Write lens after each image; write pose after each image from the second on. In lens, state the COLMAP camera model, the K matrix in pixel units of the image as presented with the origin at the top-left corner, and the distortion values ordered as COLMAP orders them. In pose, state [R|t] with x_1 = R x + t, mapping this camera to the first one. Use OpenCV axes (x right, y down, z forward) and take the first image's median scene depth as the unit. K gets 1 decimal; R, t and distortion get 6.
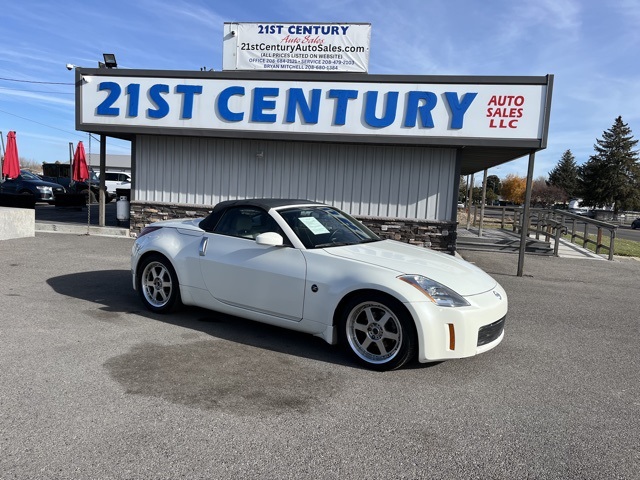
lens RADIAL K [[482.7, 0, 319.5], [0, 482.7, 241.1], [0, 0, 1]] dist [0.071177, -0.096670]
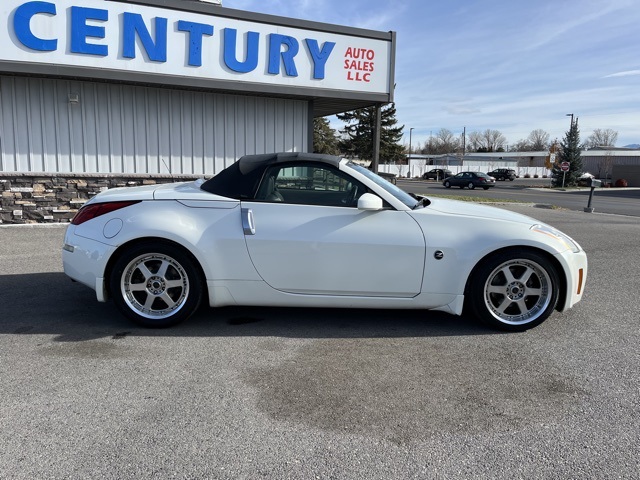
lens RADIAL K [[482.7, 0, 316.5], [0, 482.7, 240.9], [0, 0, 1]] dist [0.071177, -0.096670]
pose [[0.832812, -0.124719, 0.539324, -0.289118], [0.080317, 0.991203, 0.105193, -0.014690], [-0.547699, -0.044289, 0.835503, 0.185028]]
